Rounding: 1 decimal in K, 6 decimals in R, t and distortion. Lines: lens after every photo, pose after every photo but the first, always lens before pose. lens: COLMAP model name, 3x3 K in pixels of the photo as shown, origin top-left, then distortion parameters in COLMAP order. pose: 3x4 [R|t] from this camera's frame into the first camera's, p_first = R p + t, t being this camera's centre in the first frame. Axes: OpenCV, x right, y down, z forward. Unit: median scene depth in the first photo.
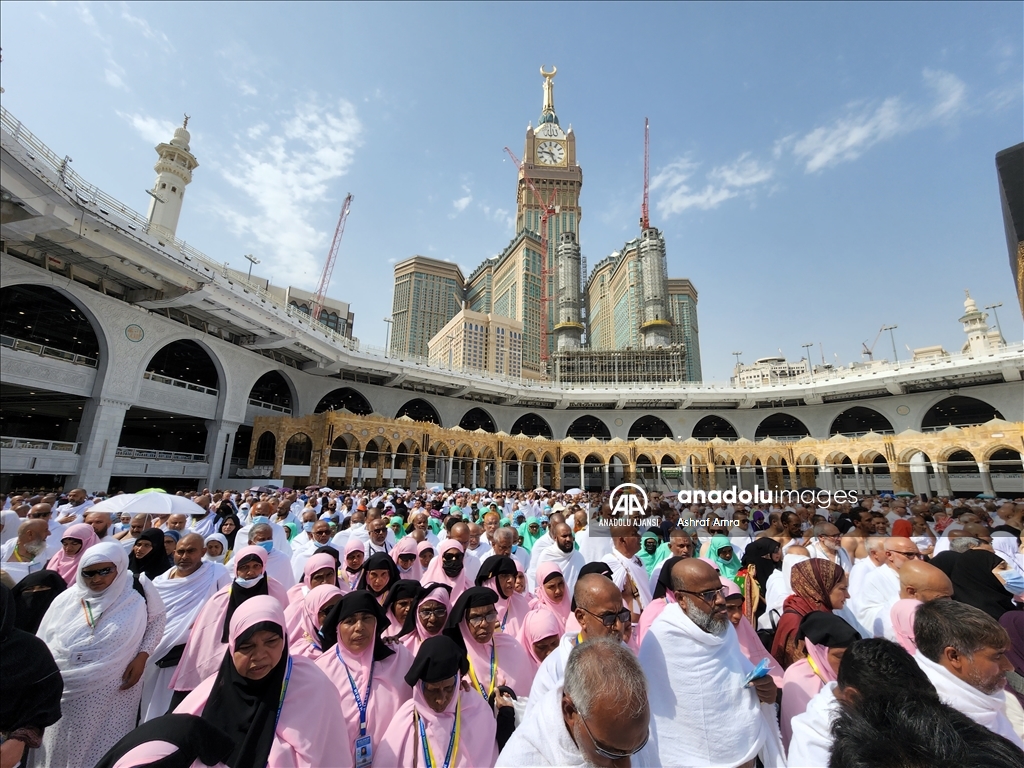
lens RADIAL K [[425.0, 0, 514.0], [0, 425.0, 386.0], [0, 0, 1]] dist [-0.002323, -0.000075]
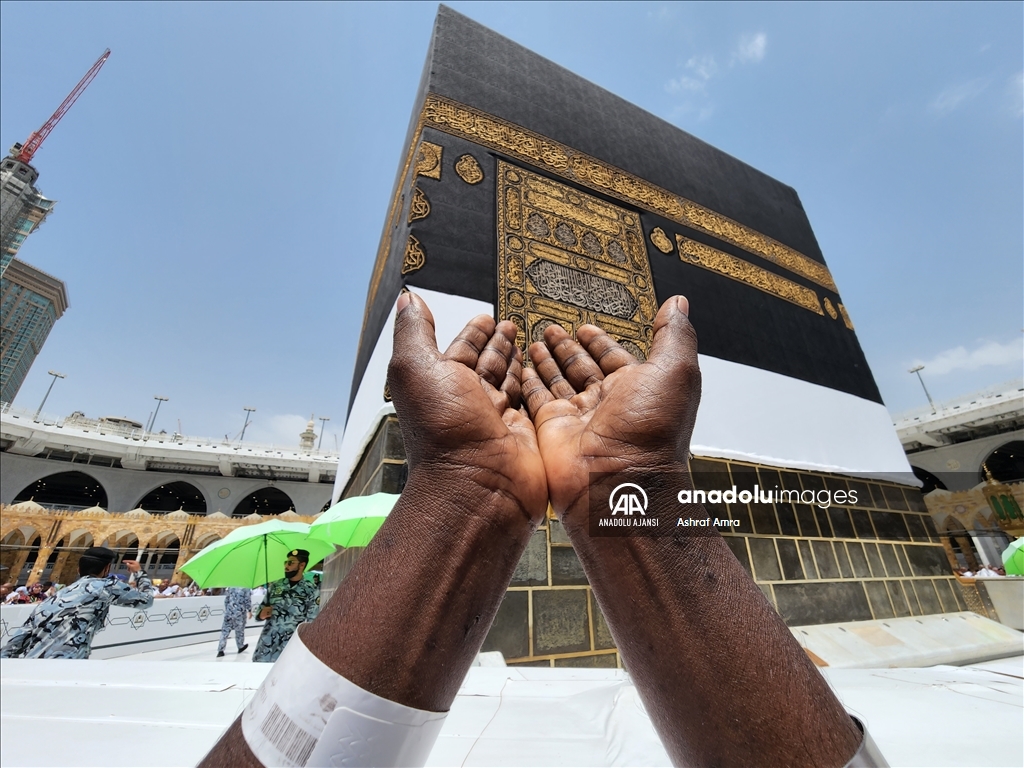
lens RADIAL K [[423.6, 0, 514.5], [0, 423.6, 386.0], [0, 0, 1]] dist [-0.000834, 0.000203]
pose [[0.247403, 0.391600, 0.886251, 0.100515], [-0.205778, 0.915056, -0.346883, 0.024542], [-0.946809, -0.096551, 0.306970, 0.078554]]
